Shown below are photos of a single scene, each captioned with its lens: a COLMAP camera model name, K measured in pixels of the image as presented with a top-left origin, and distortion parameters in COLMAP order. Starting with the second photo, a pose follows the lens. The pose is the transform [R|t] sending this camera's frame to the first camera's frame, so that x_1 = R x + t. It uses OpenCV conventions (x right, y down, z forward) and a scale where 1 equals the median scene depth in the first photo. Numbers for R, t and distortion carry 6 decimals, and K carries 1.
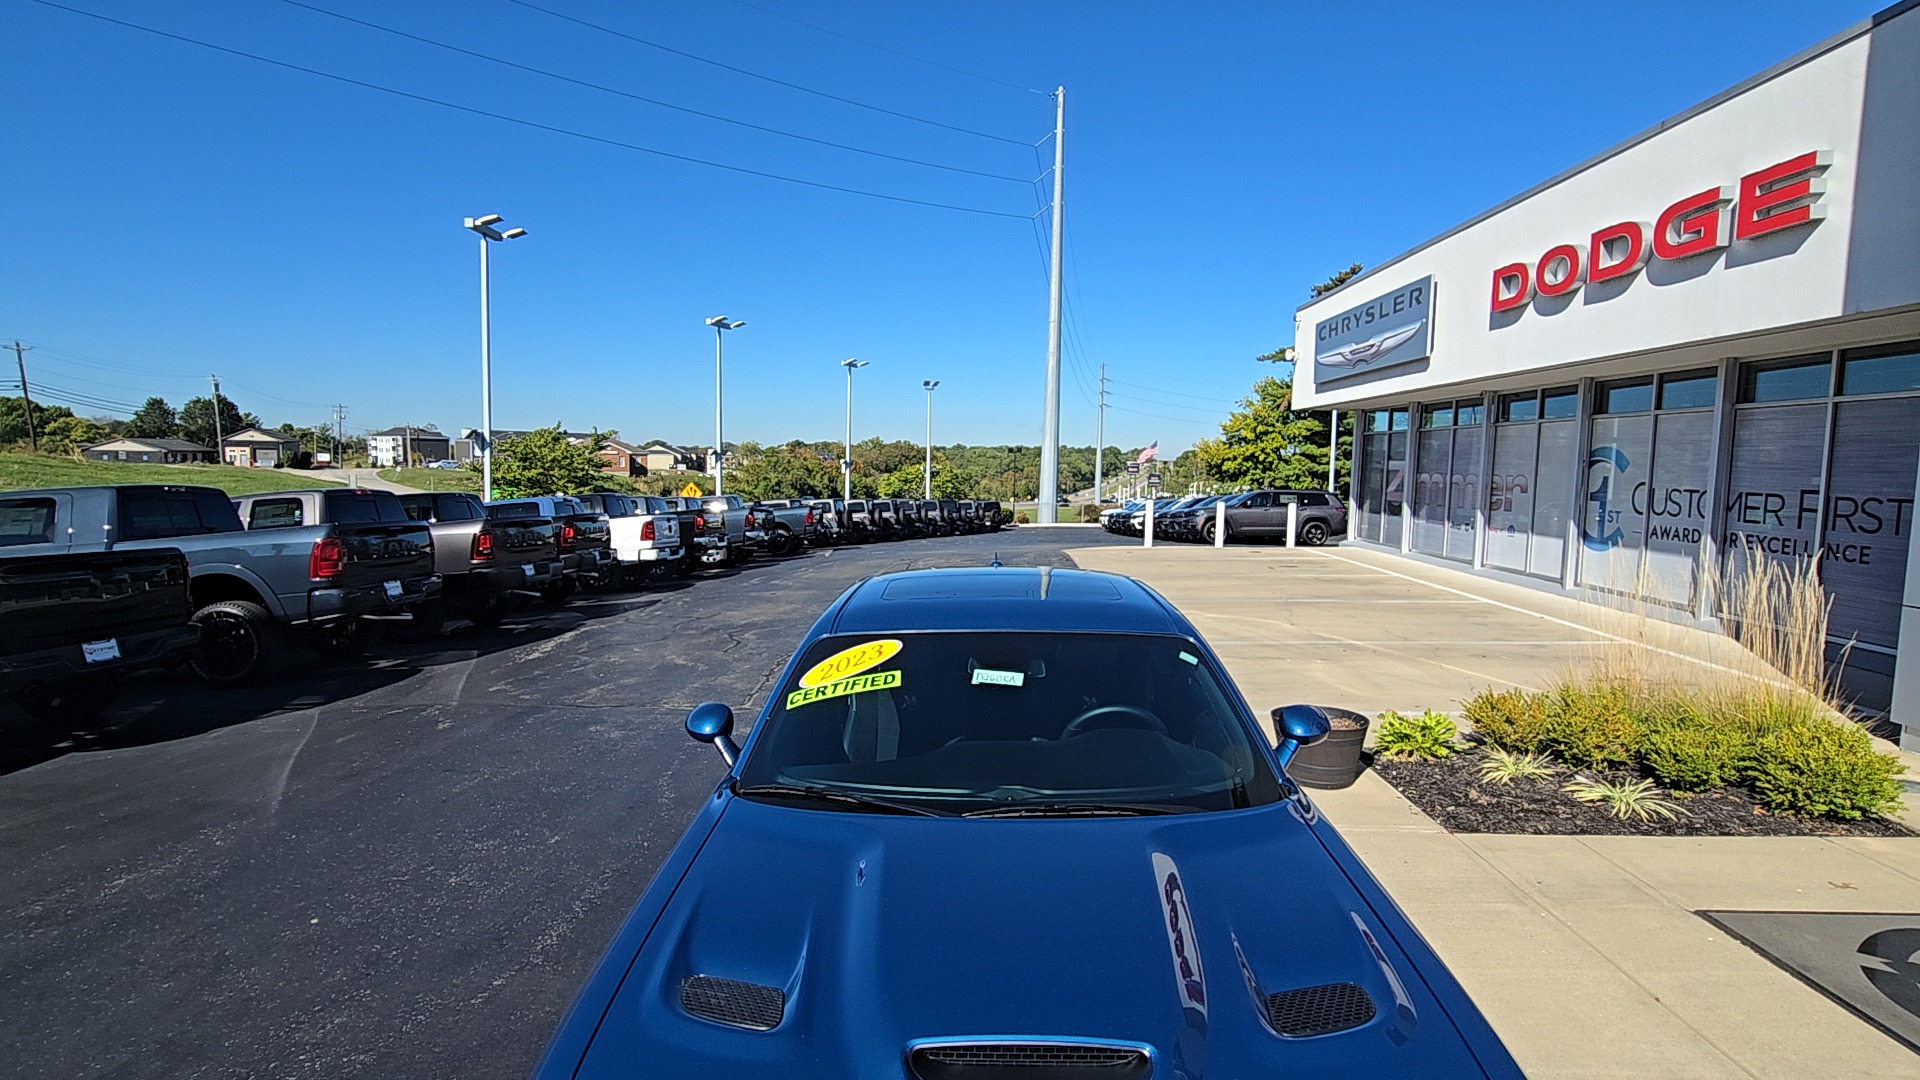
lens RADIAL K [[970.9, 0, 950.6], [0, 970.9, 546.6], [0, 0, 1]] dist [0.003996, -0.001556]
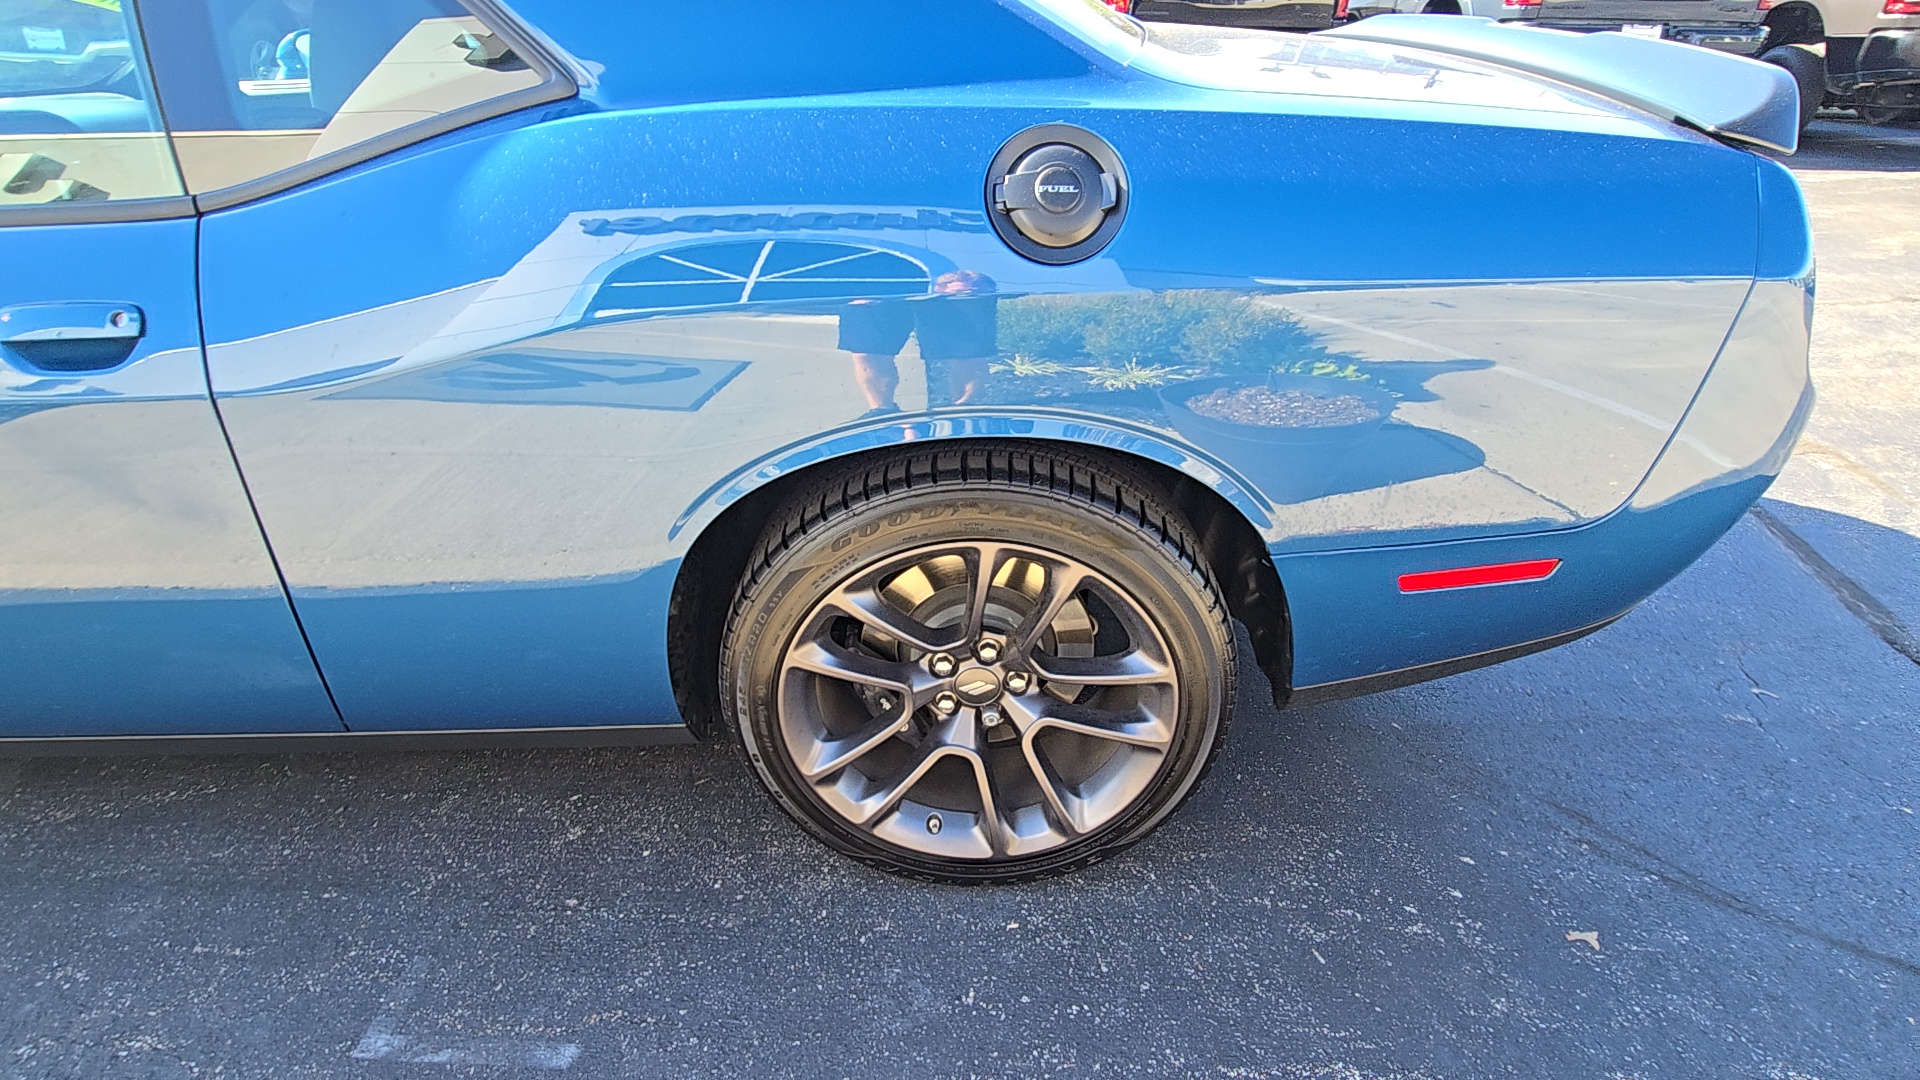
lens RADIAL K [[970.9, 0, 950.6], [0, 970.9, 546.6], [0, 0, 1]] dist [0.003996, -0.001556]
pose [[0.009790, 0.519780, -0.854244, 0.119479], [-0.065206, 0.852799, 0.518153, 0.013260], [0.997824, 0.050629, 0.042241, 0.262750]]
